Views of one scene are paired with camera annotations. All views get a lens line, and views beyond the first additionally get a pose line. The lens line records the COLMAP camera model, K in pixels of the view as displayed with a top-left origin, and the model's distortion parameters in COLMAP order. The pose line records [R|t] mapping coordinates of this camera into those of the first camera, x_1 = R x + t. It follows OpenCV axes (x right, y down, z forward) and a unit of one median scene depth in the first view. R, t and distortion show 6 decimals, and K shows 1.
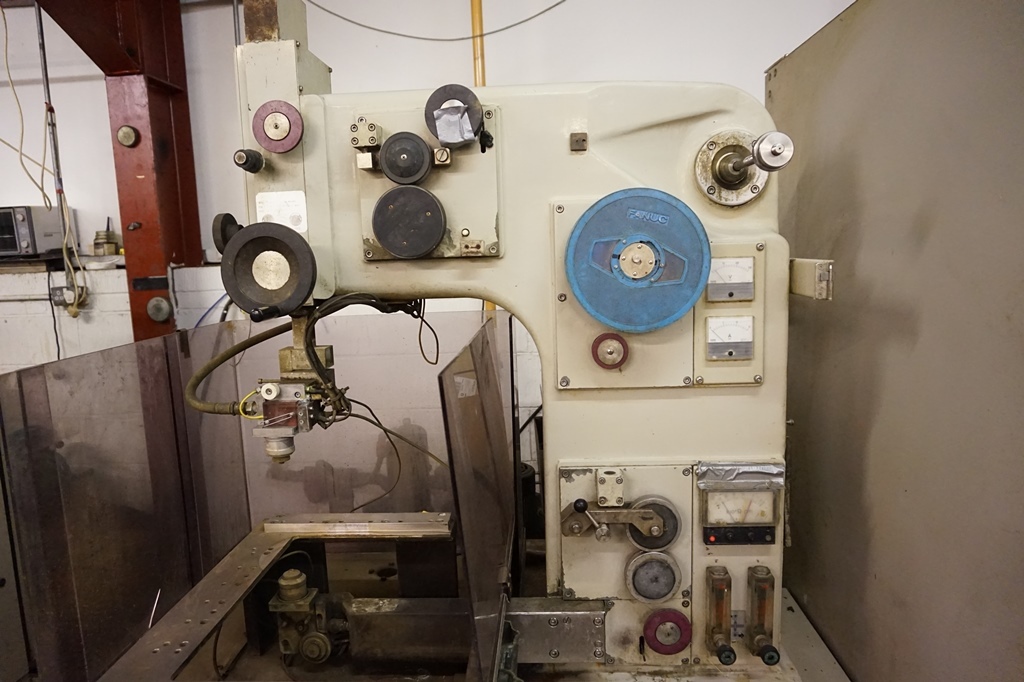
lens RADIAL K [[685.8, 0, 515.9], [0, 685.8, 336.7], [0, 0, 1]] dist [-0.007905, -0.007079]
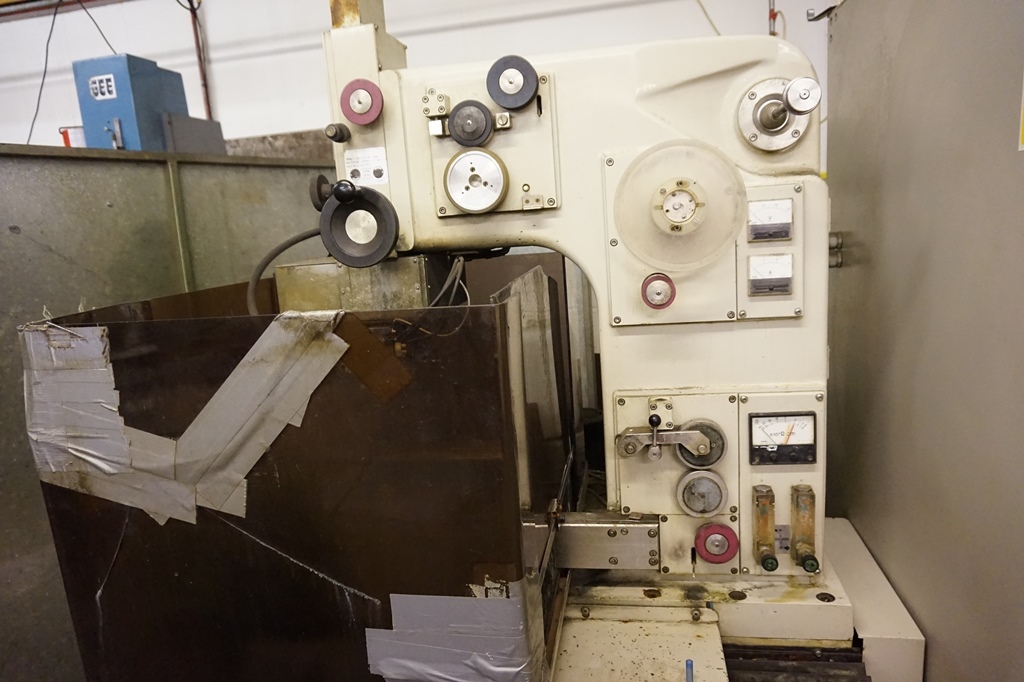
lens RADIAL K [[685.8, 0, 512.5], [0, 685.8, 339.8], [0, 0, 1]] dist [-0.007905, -0.007079]
pose [[0.991985, -0.018277, -0.125028, 0.039083], [0.025102, 0.998267, 0.053232, 0.035486], [0.123838, -0.055944, 0.990724, -0.127112]]
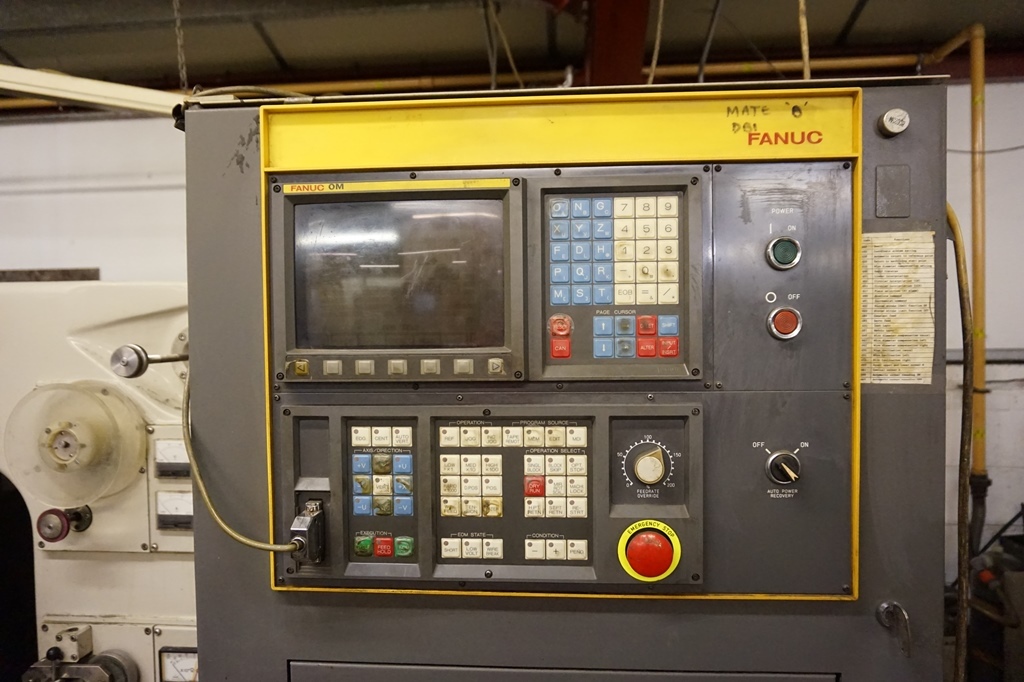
lens RADIAL K [[685.8, 0, 507.6], [0, 685.8, 336.0], [0, 0, 1]] dist [-0.007905, -0.007079]
pose [[0.999373, 0.022957, -0.026960, 0.848965], [-0.026110, 0.992048, -0.123120, -0.153357], [0.023919, 0.123746, 0.992026, -0.130123]]
